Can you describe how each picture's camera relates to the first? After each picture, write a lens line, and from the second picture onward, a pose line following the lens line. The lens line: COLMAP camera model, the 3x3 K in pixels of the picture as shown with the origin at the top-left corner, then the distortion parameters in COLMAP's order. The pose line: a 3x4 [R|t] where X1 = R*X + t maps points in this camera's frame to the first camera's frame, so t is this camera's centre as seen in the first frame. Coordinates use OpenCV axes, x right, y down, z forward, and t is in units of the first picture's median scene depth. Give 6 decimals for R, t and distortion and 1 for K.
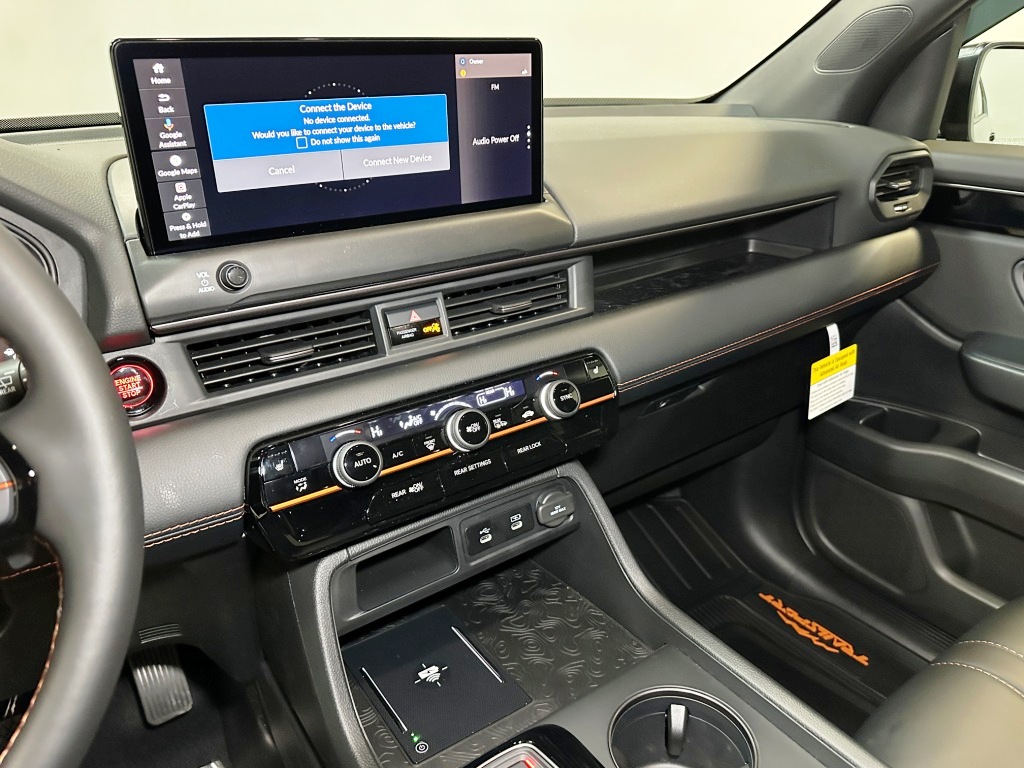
lens RADIAL K [[740.6, 0, 514.9], [0, 740.6, 381.3], [0, 0, 1]] dist [0.095672, -0.156516]
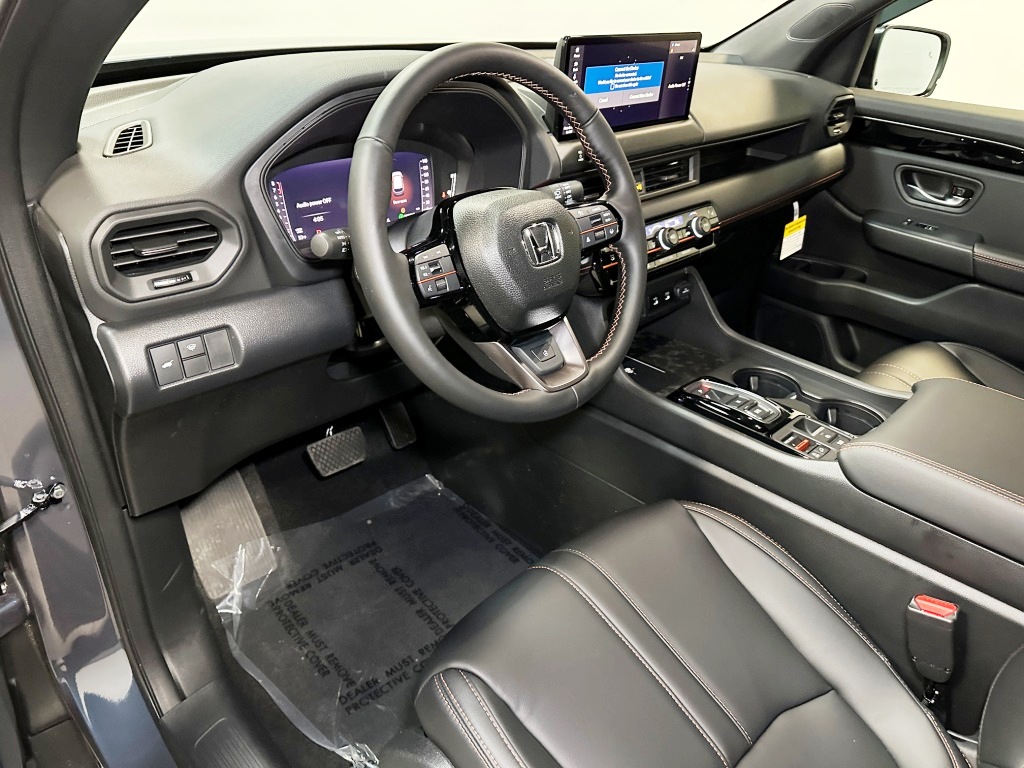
lens RADIAL K [[734.1, 0, 512.0], [0, 734.1, 384.0], [0, 0, 1]] dist [0.045940, -0.041106]
pose [[0.983559, -0.021568, 0.179294, -0.691628], [0.000266, 0.993014, 0.117999, 0.182446], [-0.180586, -0.116011, 0.976693, -0.743434]]
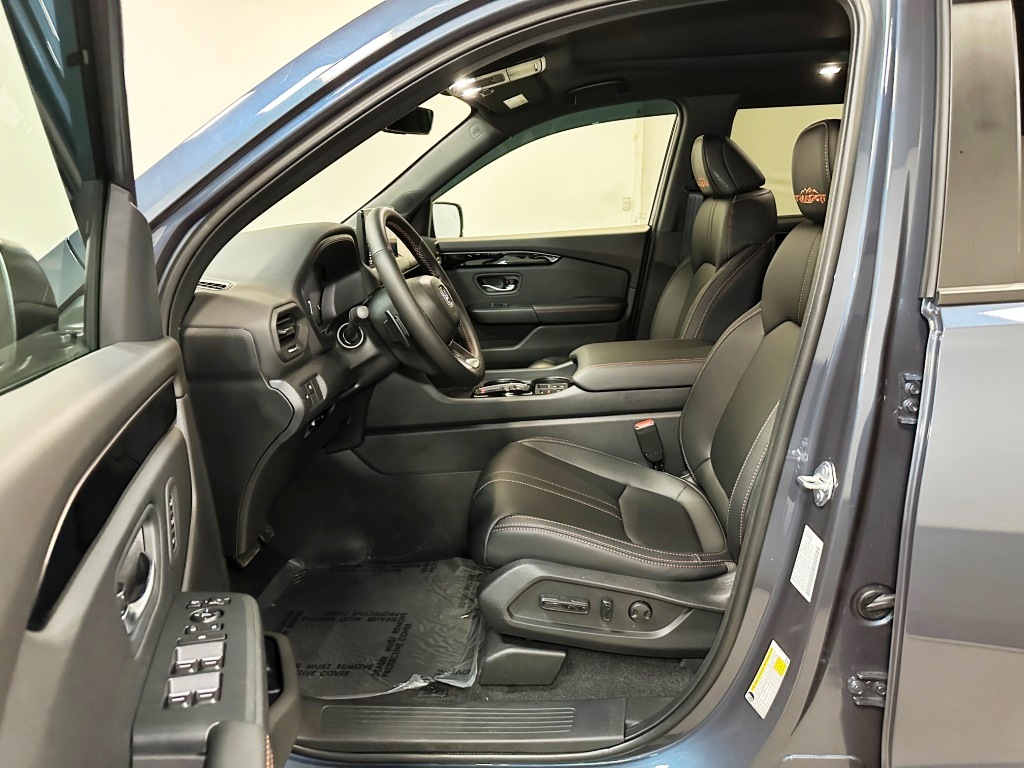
lens RADIAL K [[734.1, 0, 512.0], [0, 734.1, 384.0], [0, 0, 1]] dist [0.045940, -0.041106]
pose [[0.611795, -0.209992, 0.762634, -1.914965], [0.344352, 0.938672, -0.017780, 0.428950], [-0.712130, 0.273492, 0.646586, -1.051533]]
